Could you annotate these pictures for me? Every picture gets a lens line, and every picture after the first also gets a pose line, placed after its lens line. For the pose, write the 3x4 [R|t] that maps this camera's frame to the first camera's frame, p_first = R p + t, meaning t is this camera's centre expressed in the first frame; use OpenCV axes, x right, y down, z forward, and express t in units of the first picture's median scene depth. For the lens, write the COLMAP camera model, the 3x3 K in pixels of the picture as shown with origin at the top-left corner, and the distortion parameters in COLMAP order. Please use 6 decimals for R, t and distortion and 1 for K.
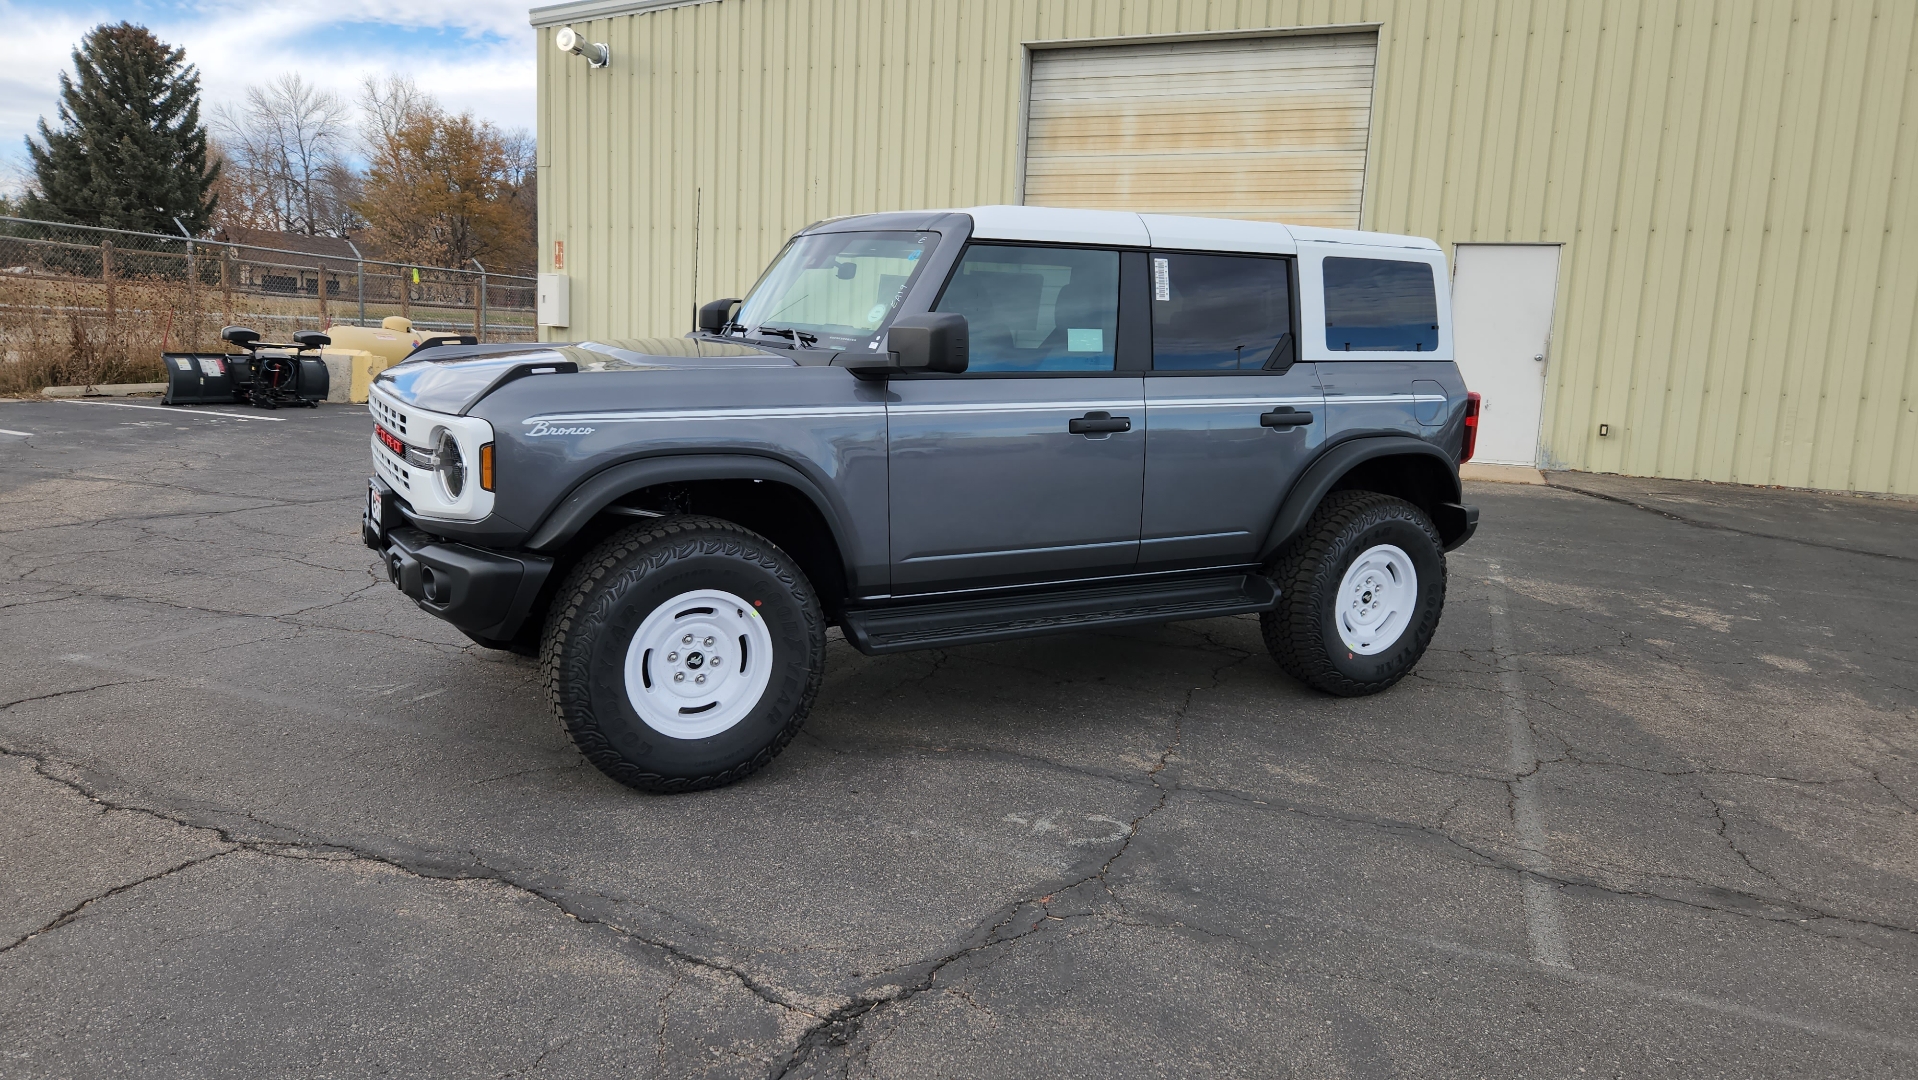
lens RADIAL K [[1276.1, 0, 920.2], [0, 1276.1, 539.9], [0, 0, 1]] dist [0.082700, -0.072652]
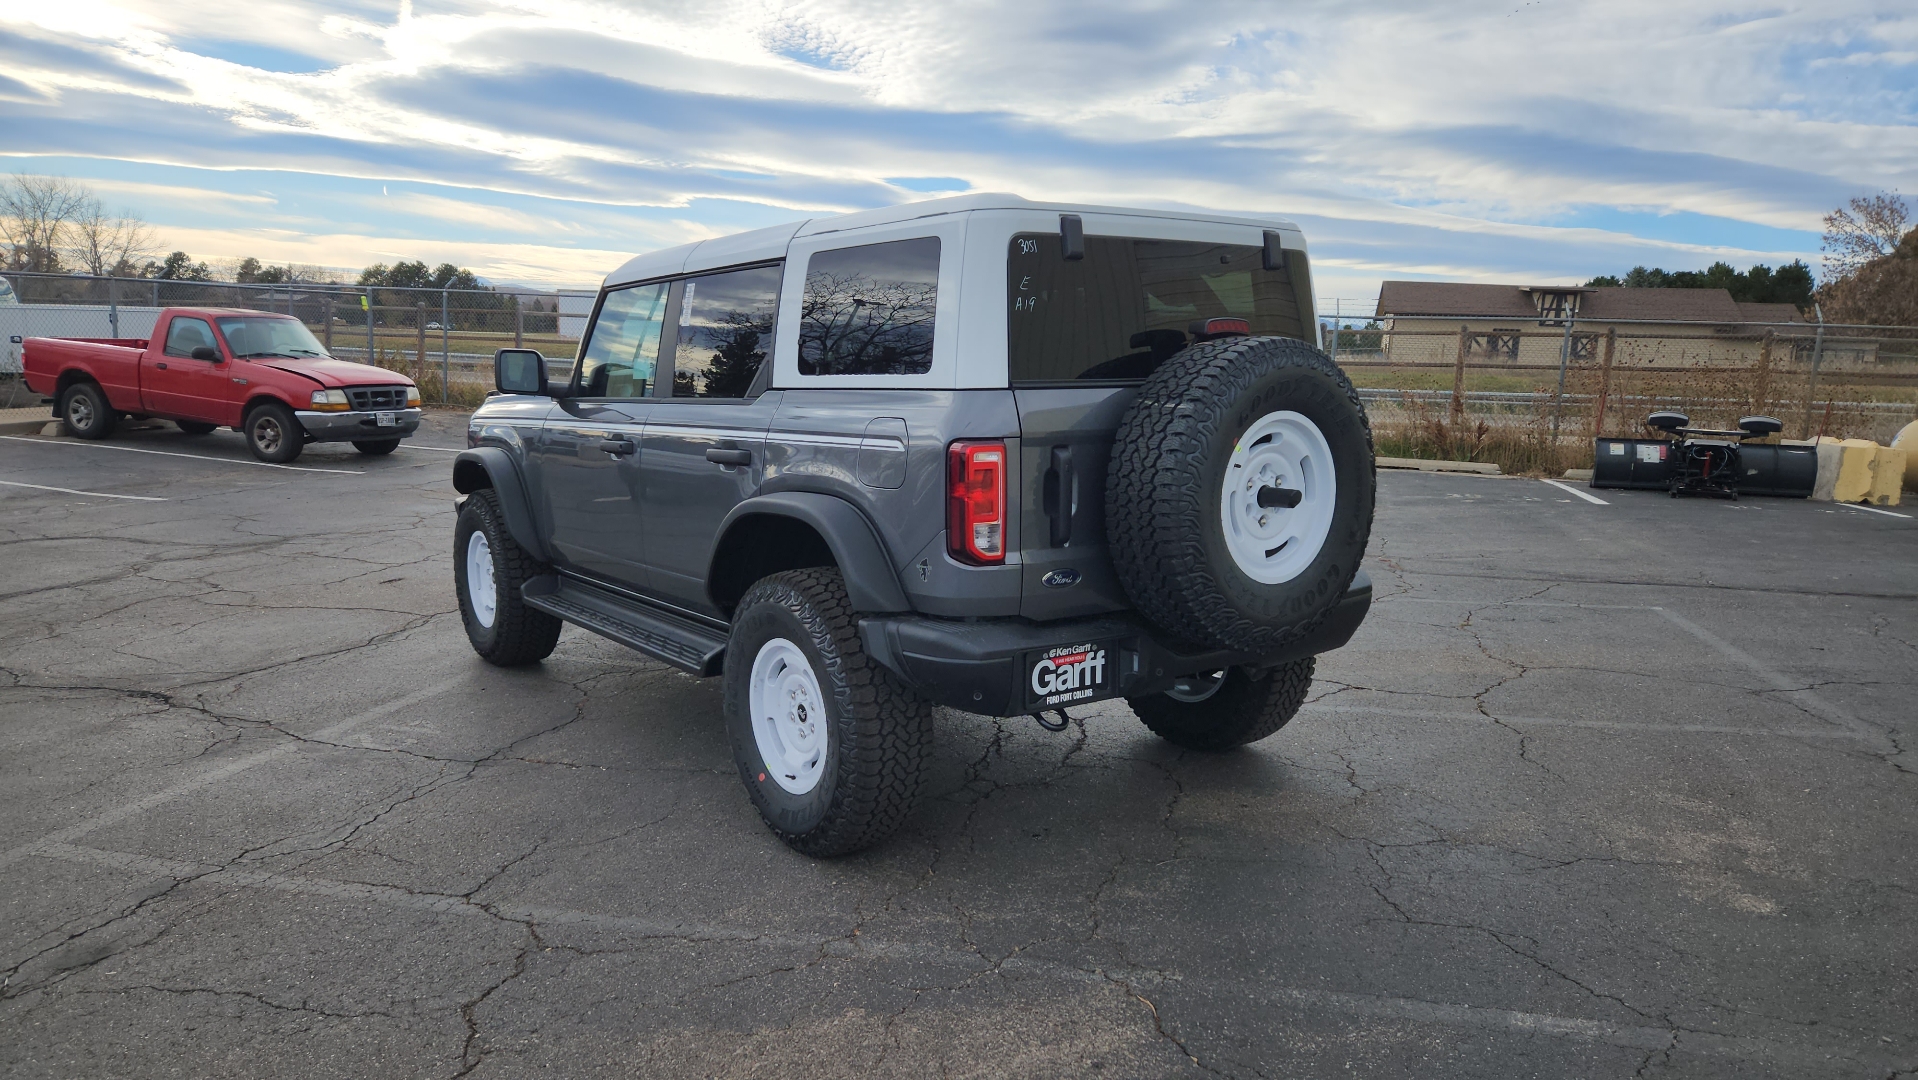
lens RADIAL K [[1288.3, 0, 924.2], [0, 1288.3, 545.9], [0, 0, 1]] dist [0.075093, -0.061001]
pose [[0.112916, 0.093793, -0.989168, 1.125625], [-0.174602, 0.981916, 0.073174, -0.119275], [0.978143, 0.164448, 0.127251, 1.017079]]
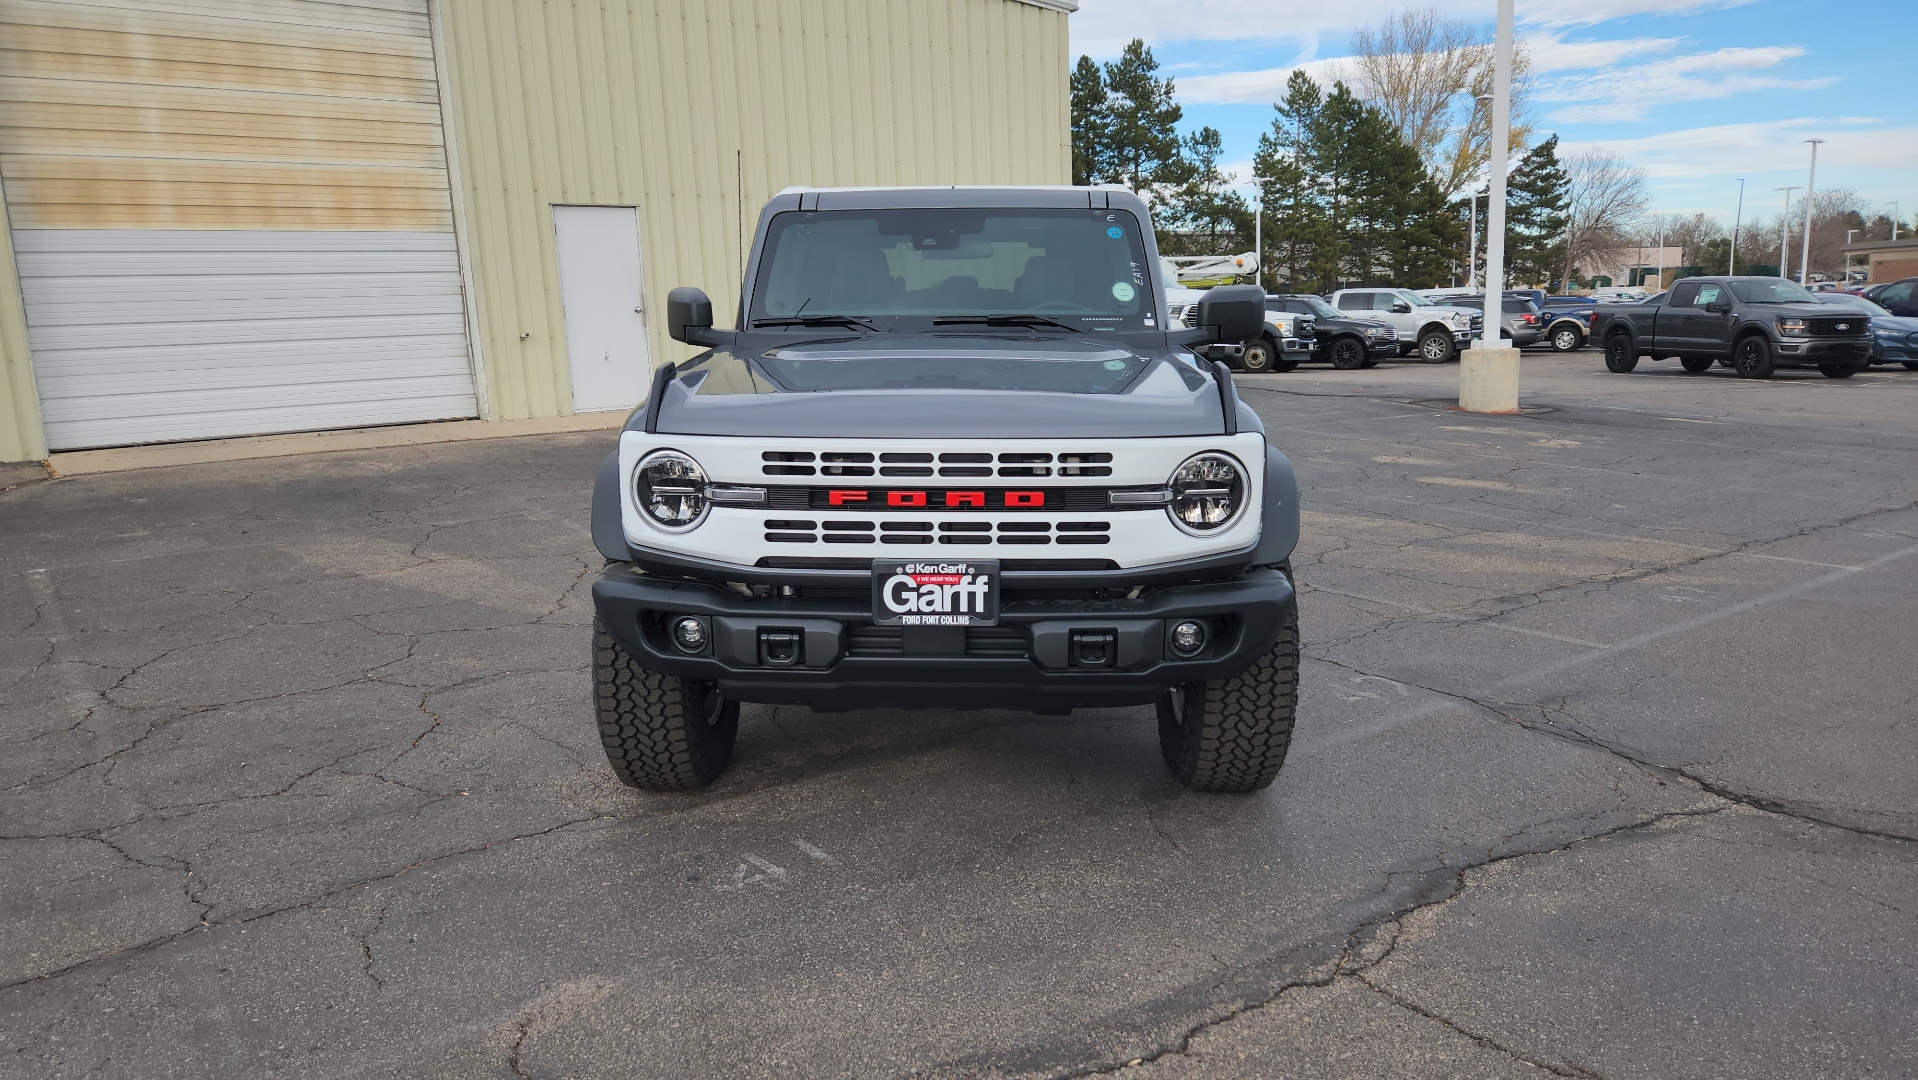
lens RADIAL K [[1280.2, 0, 929.3], [0, 1280.2, 544.1], [0, 0, 1]] dist [0.080016, -0.067439]
pose [[0.524038, -0.217002, 0.823586, -0.862637], [0.184185, 0.972989, 0.139173, -0.131684], [-0.831541, 0.078760, 0.549851, 0.500169]]
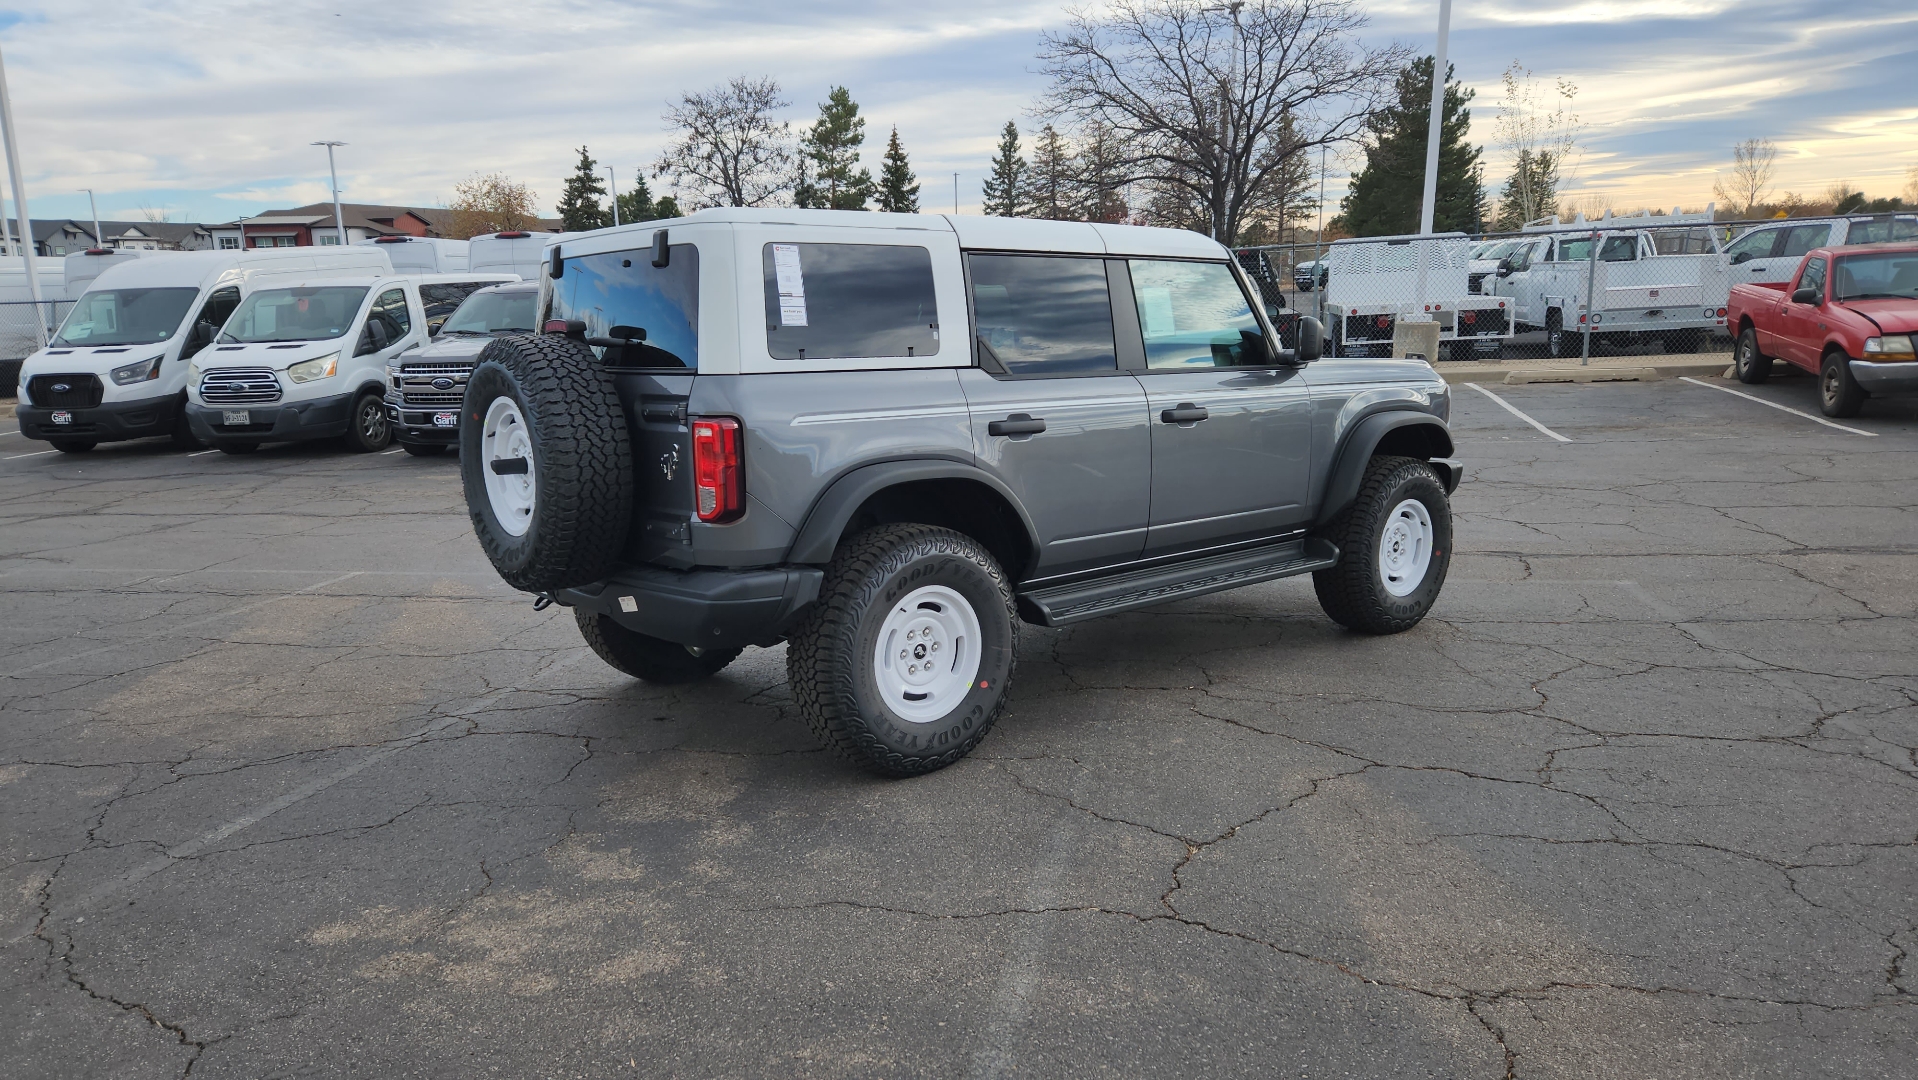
lens RADIAL K [[1280.2, 0, 929.3], [0, 1280.2, 544.1], [0, 0, 1]] dist [0.080016, -0.067439]
pose [[-0.984709, 0.009168, -0.173965, 0.335568], [-0.050323, 0.941072, 0.334441, -0.378578], [0.166780, 0.338081, -0.926221, 2.141602]]
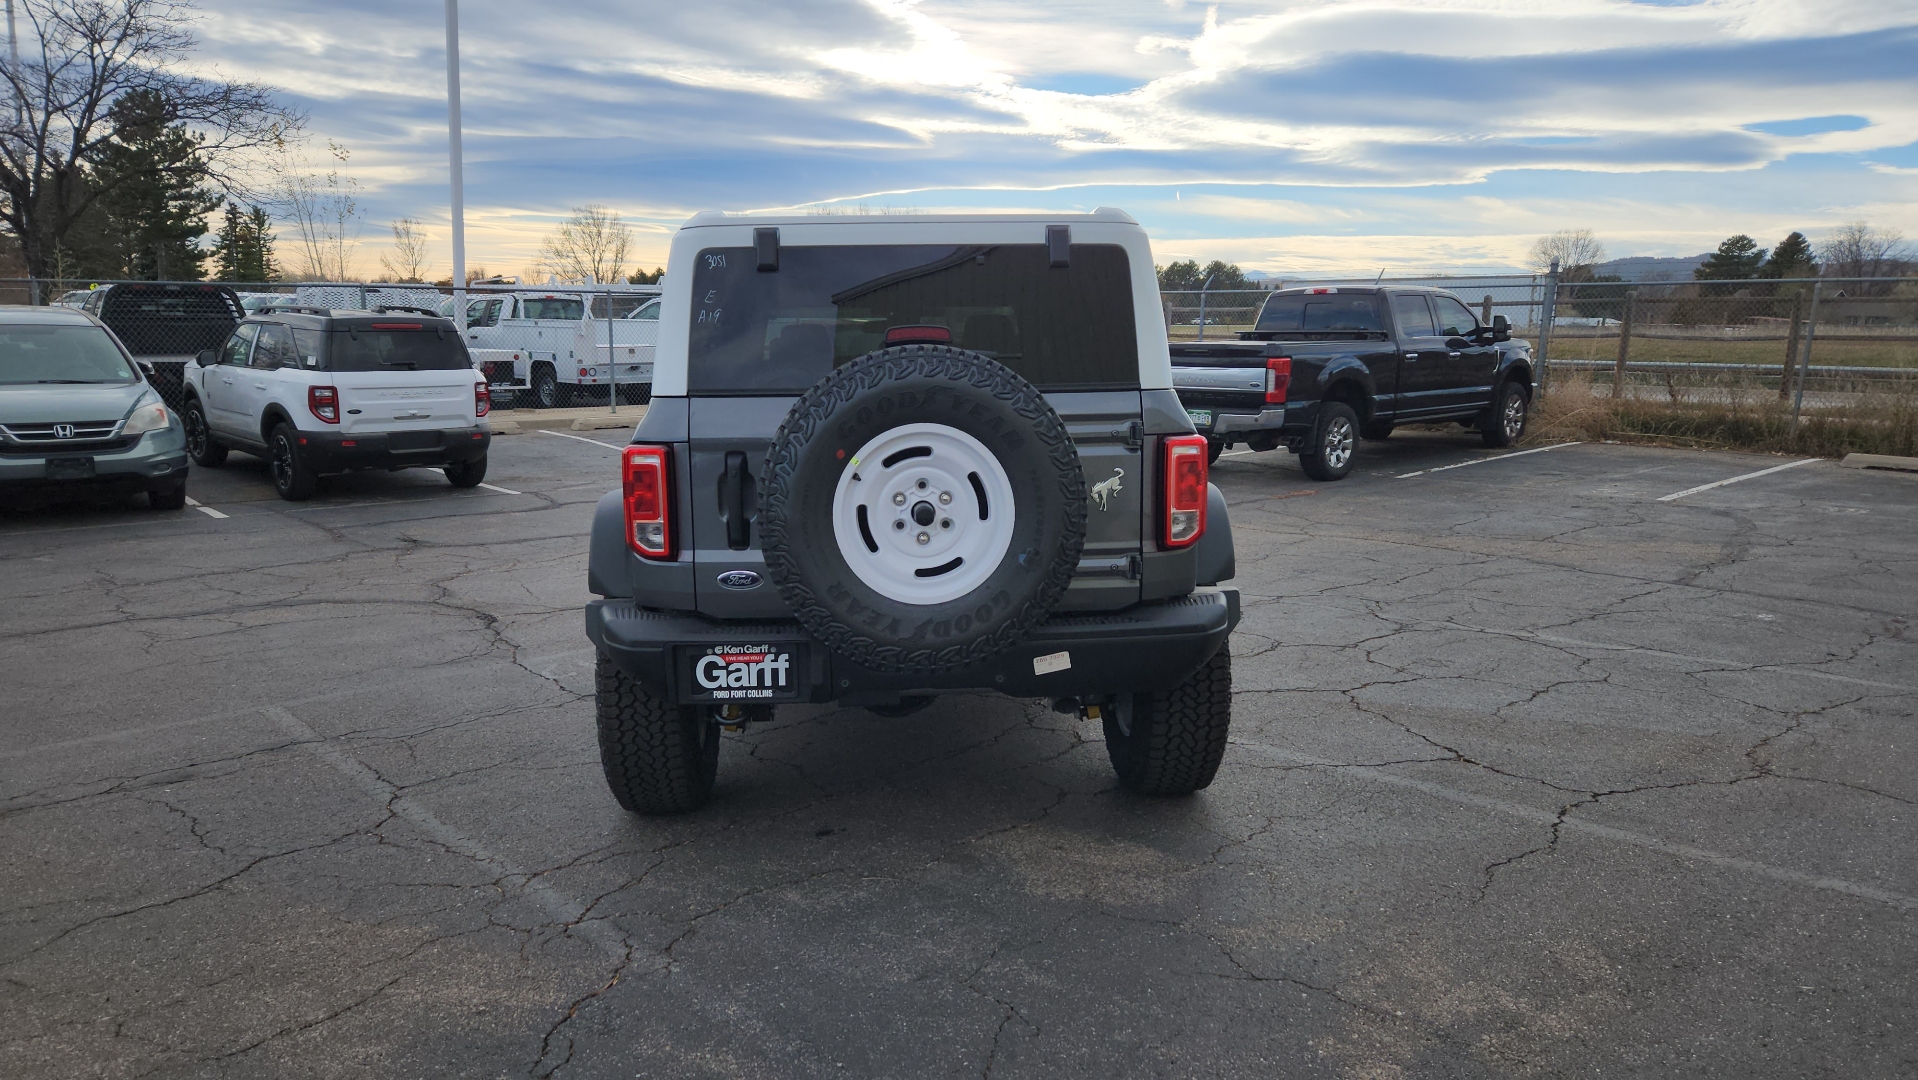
lens RADIAL K [[1288.3, 0, 924.2], [0, 1288.3, 545.9], [0, 0, 1]] dist [0.075093, -0.061001]
pose [[-0.451145, 0.088025, -0.888099, 1.042104], [-0.171099, 0.968133, 0.182875, -0.231041], [0.875896, 0.234456, -0.421708, 1.566027]]
